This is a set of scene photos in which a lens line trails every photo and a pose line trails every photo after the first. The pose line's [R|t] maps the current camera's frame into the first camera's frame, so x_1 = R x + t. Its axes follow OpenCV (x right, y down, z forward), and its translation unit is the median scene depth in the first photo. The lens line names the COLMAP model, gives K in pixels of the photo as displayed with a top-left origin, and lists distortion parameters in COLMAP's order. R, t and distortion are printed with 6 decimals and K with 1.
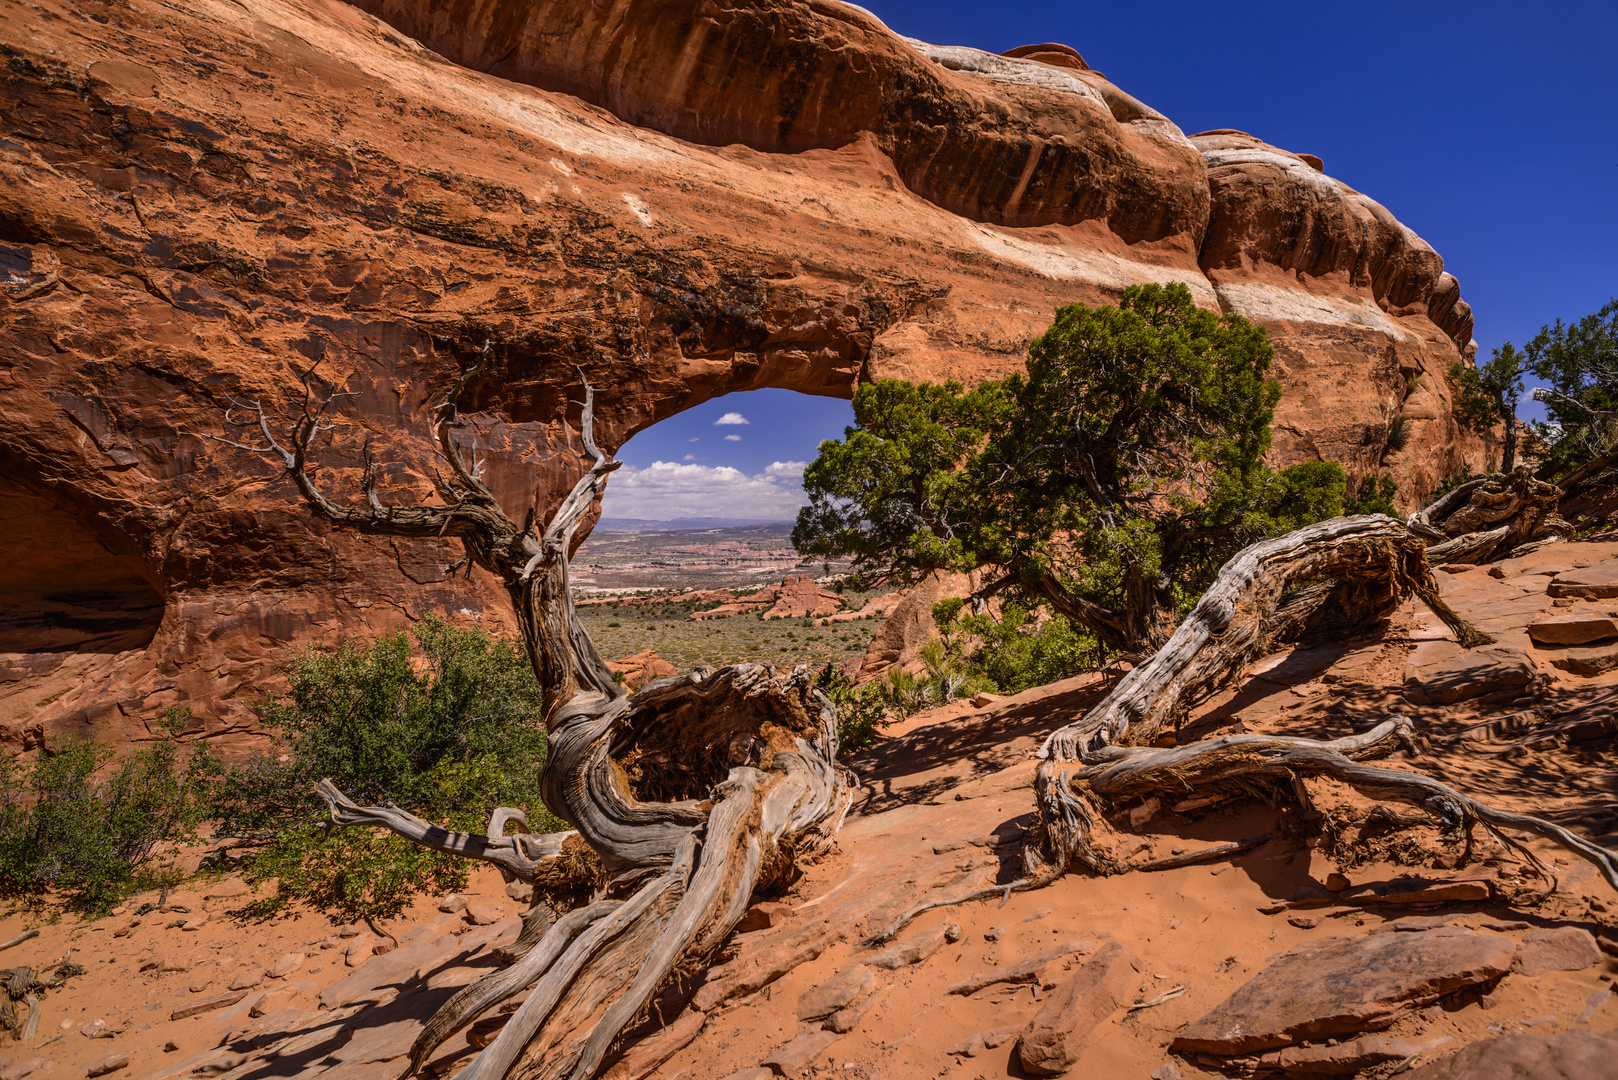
lens RADIAL K [[921.0, 0, 809.0], [0, 921.0, 523.3], [0, 0, 1]] dist [-0.008002, -0.000118]
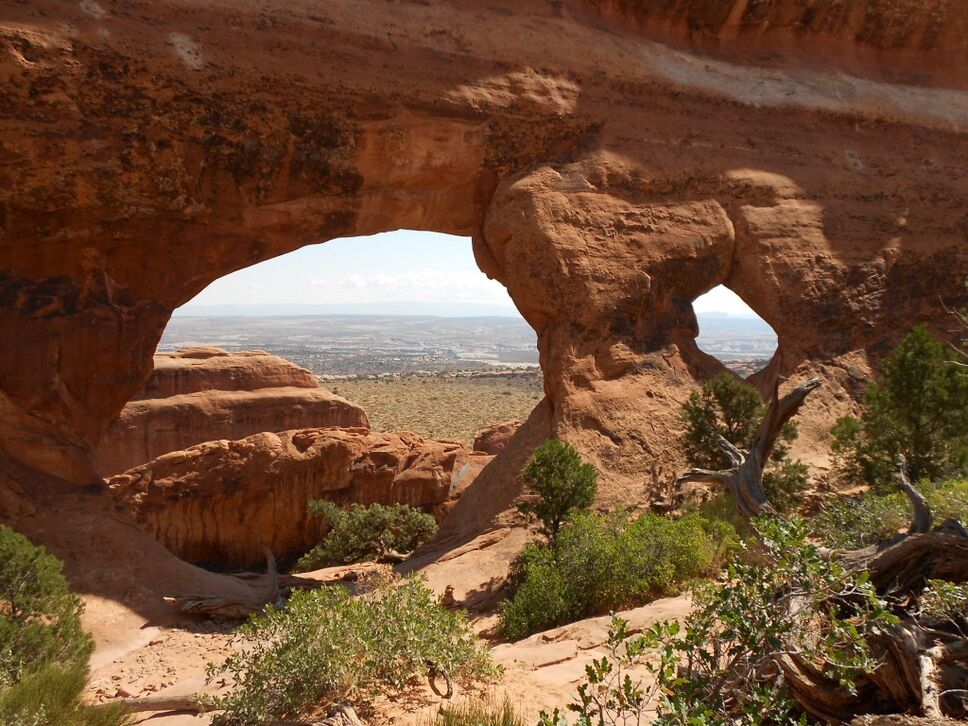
lens RADIAL K [[750.9, 0, 488.6], [0, 750.9, 372.3], [0, 0, 1]] dist [0.004610, 0.001294]
pose [[0.969014, 0.056249, -0.240514, 0.292172], [-0.036986, 0.995790, 0.083872, -0.078326], [0.244220, -0.072377, 0.967015, 0.269262]]
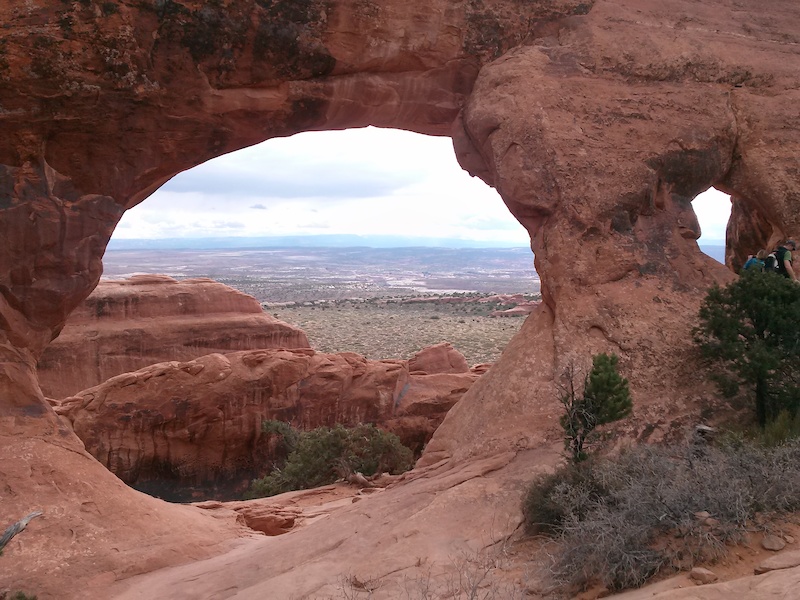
lens RADIAL K [[695.4, 0, 407.2], [0, 695.4, 302.4], [0, 0, 1]] dist [0.081469, -0.083413]
pose [[0.966130, 0.048970, -0.253366, 0.204038], [-0.026993, 0.995621, 0.089500, -0.043885], [0.256639, -0.079630, 0.963221, 0.383524]]
